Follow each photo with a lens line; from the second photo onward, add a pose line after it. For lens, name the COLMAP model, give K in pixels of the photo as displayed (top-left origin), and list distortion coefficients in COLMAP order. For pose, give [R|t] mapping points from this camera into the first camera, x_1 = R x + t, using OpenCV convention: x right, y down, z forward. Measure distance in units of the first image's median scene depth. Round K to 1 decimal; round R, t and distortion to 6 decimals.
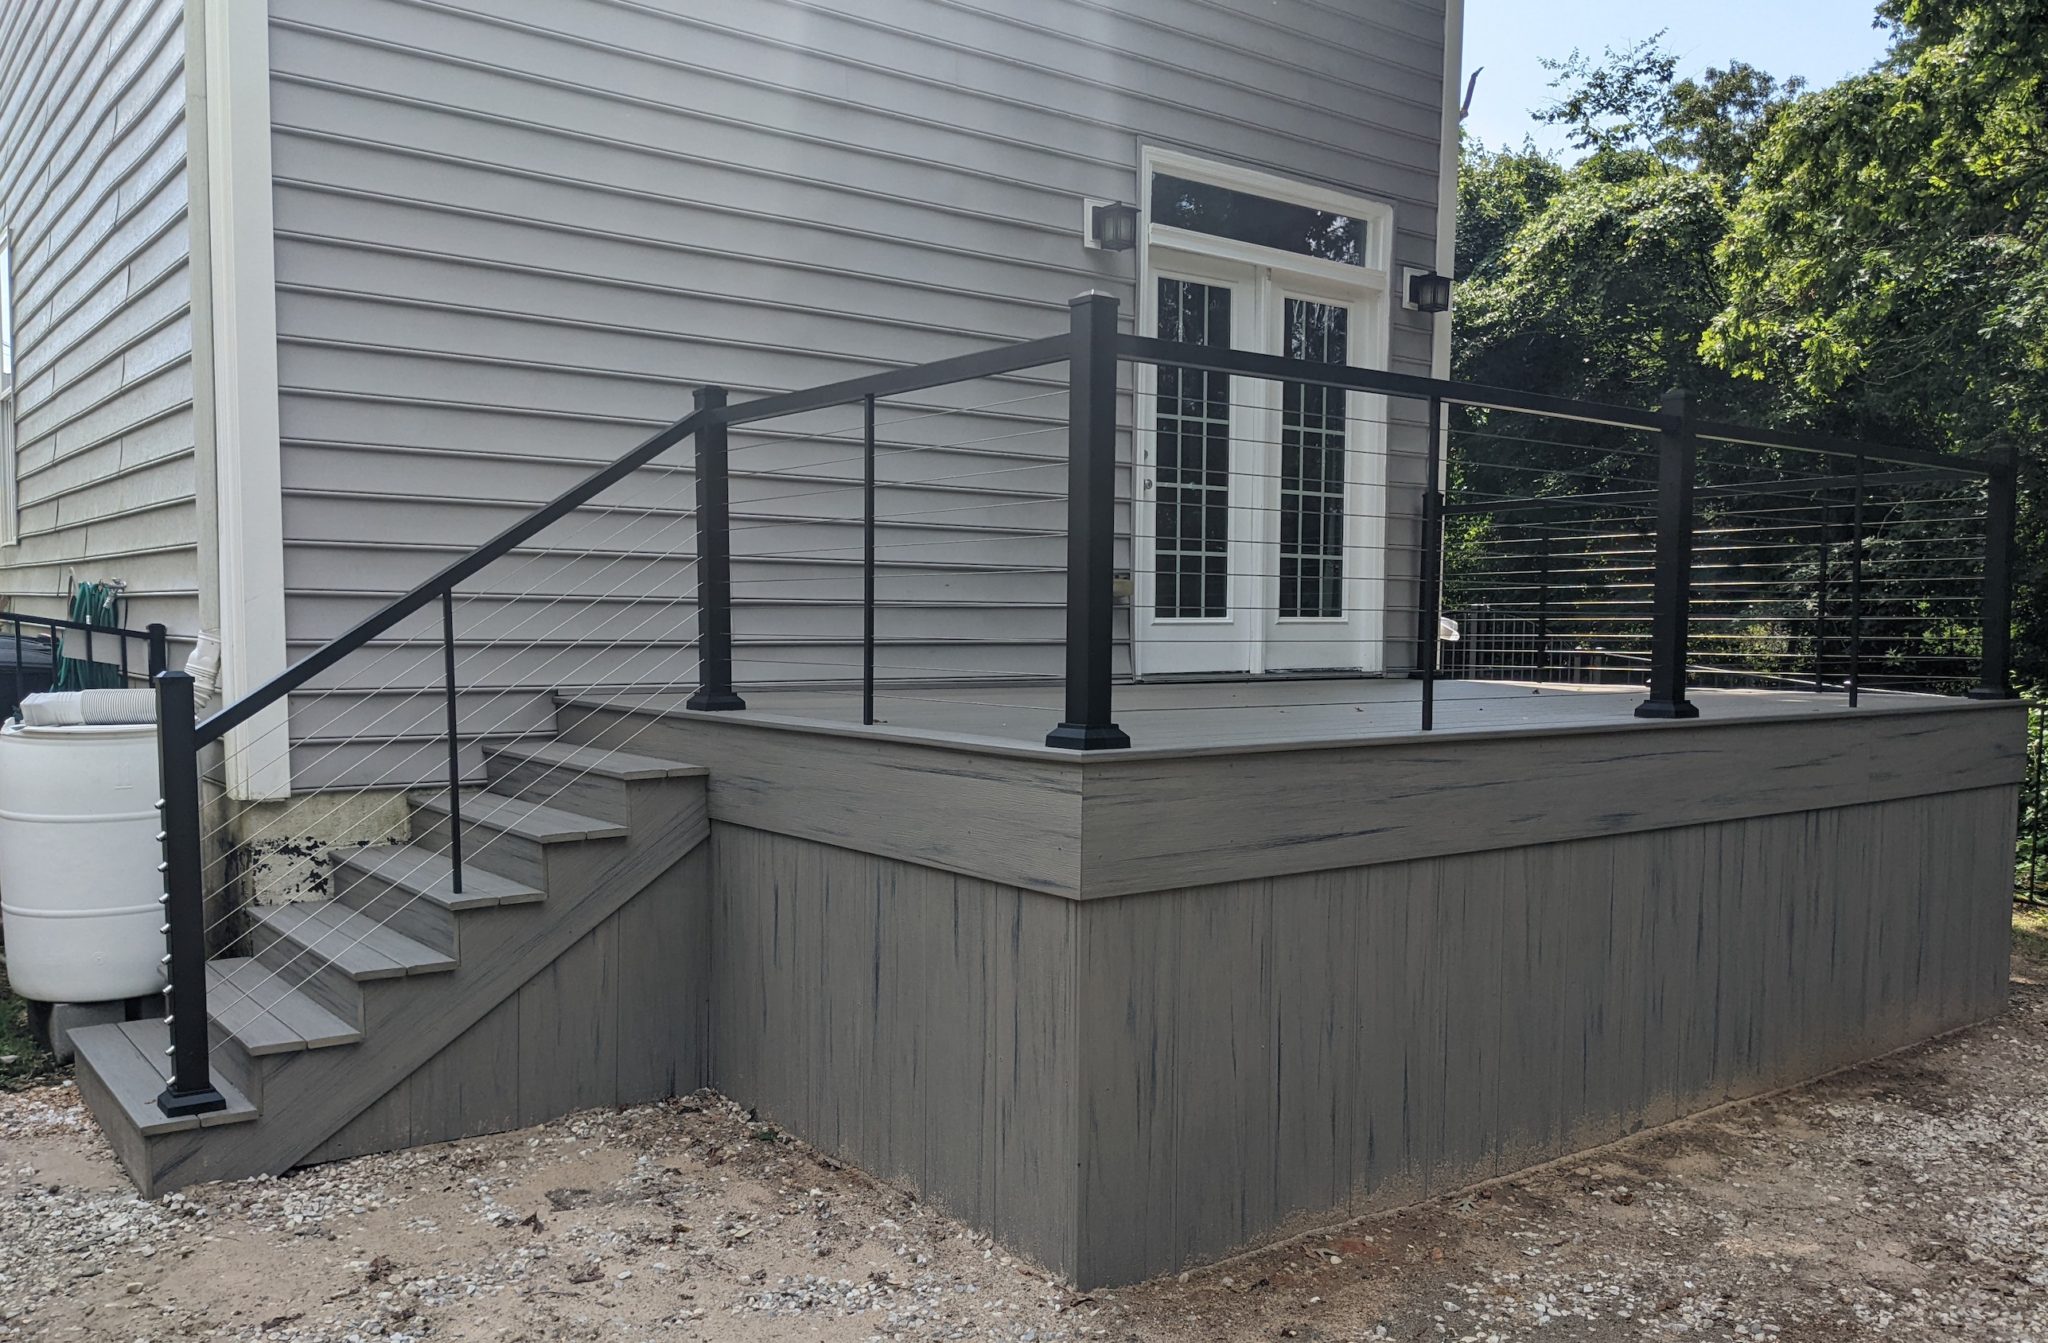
lens RADIAL K [[1655.8, 0, 1025.4], [0, 1655.8, 727.8], [0, 0, 1]] dist [0.001087, 0.002014]
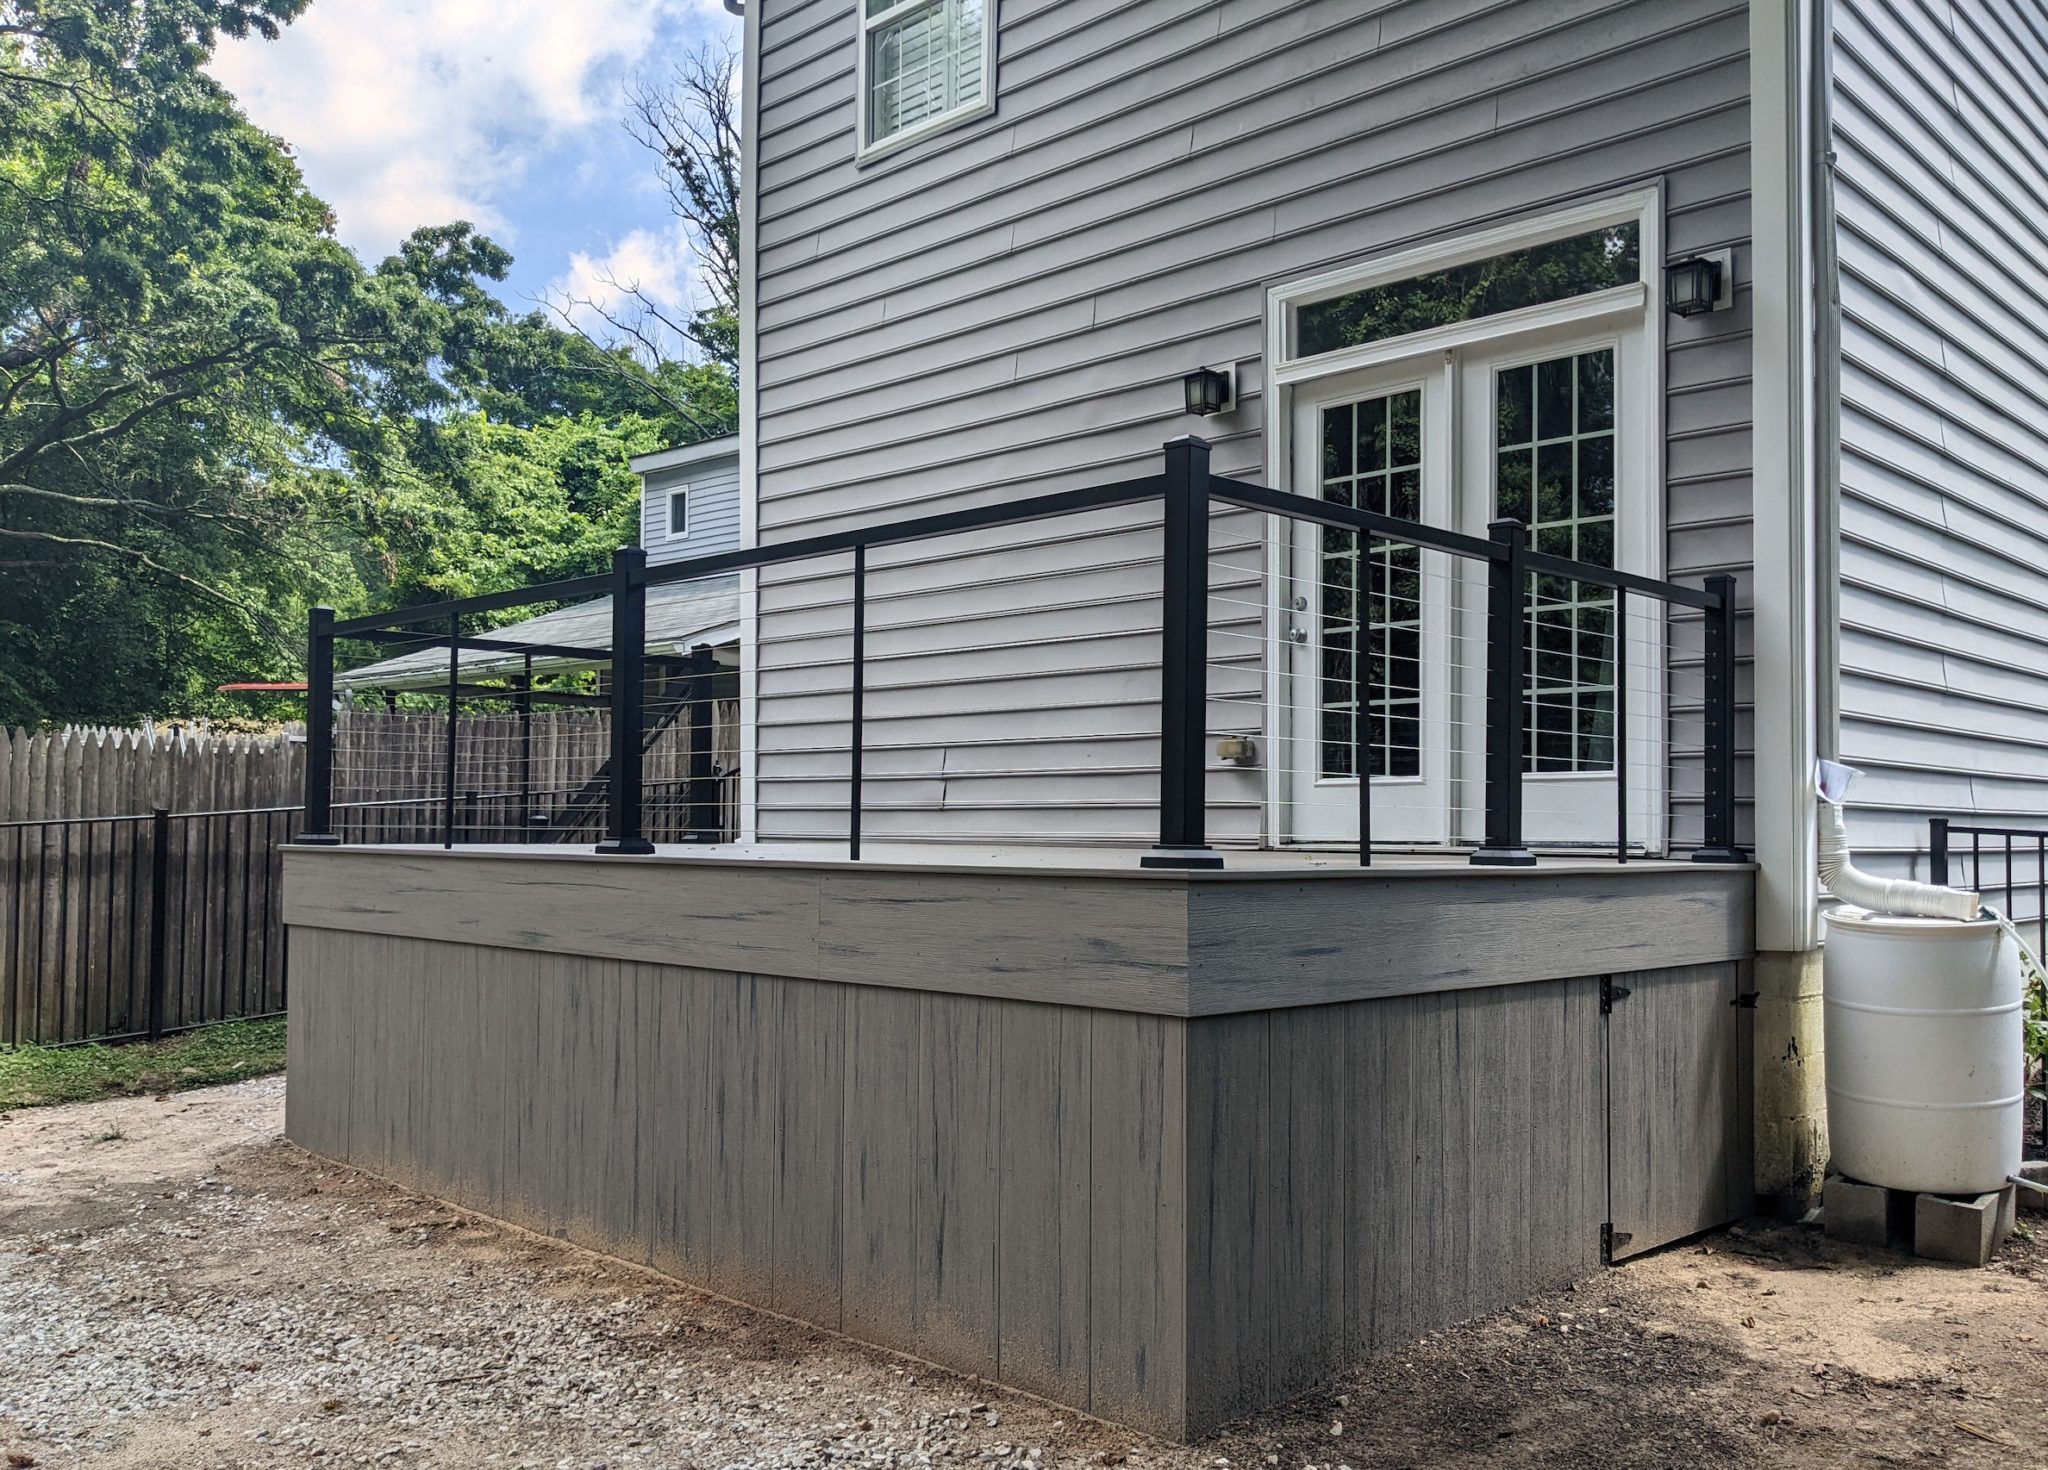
lens RADIAL K [[1683.0, 0, 1024.0], [0, 1683.0, 735.0], [0, 0, 1]] dist [0.006539, 0.002977]
pose [[0.141085, -0.059757, -0.988192, 1.264410], [-0.067206, 0.995296, -0.069782, -0.020658], [0.987714, 0.076257, 0.136405, 0.939873]]
